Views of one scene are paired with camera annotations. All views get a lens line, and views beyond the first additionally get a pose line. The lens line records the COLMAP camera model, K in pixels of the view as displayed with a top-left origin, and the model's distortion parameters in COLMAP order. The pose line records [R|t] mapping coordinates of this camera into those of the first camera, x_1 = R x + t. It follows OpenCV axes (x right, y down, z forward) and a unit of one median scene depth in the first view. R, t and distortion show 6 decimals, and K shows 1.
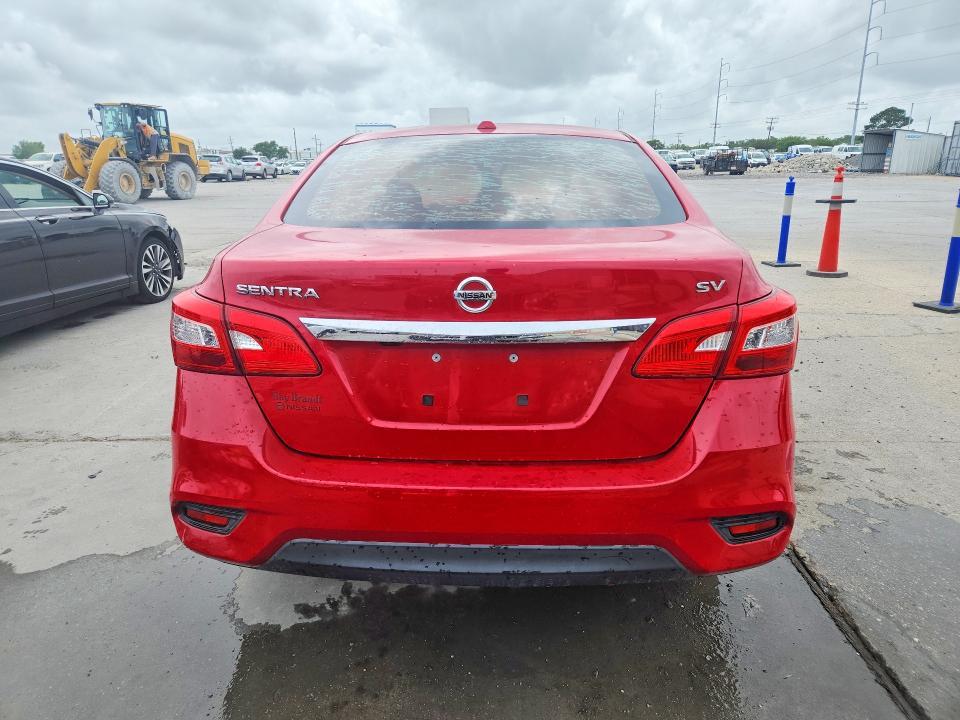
lens RADIAL K [[648.8, 0, 480.0], [0, 648.8, 360.0], [0, 0, 1]] dist [-0.004973, -0.002798]
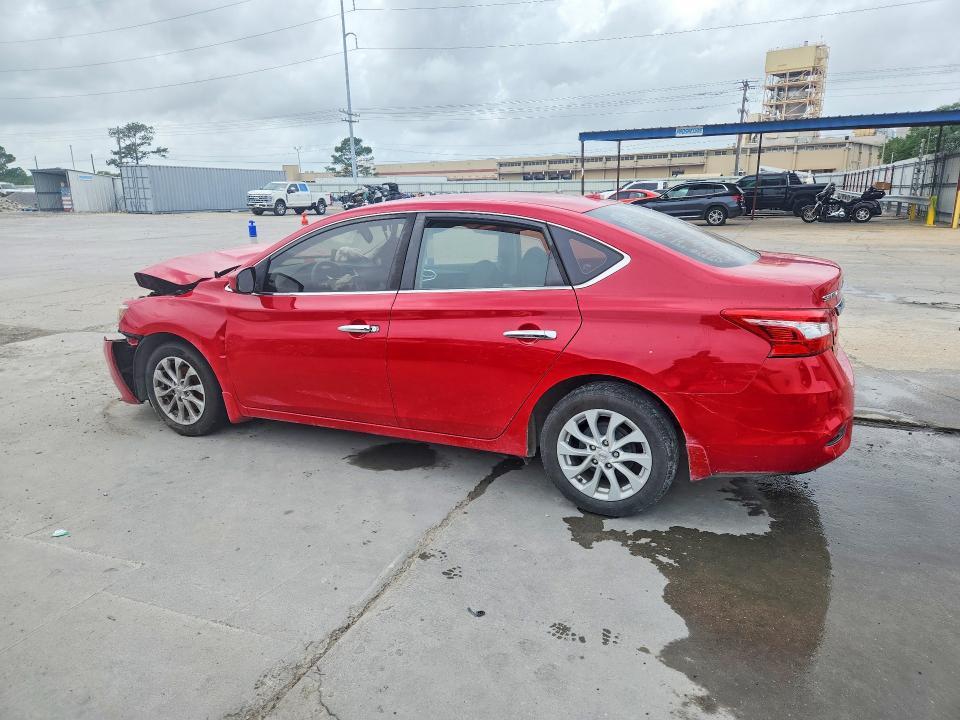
lens RADIAL K [[648.8, 0, 480.0], [0, 648.8, 360.0], [0, 0, 1]] dist [-0.004973, -0.002798]
pose [[0.368546, -0.217632, 0.903776, -1.203631], [0.264771, 0.956516, 0.122362, -0.214741], [-0.891106, 0.194198, 0.410143, 0.579241]]
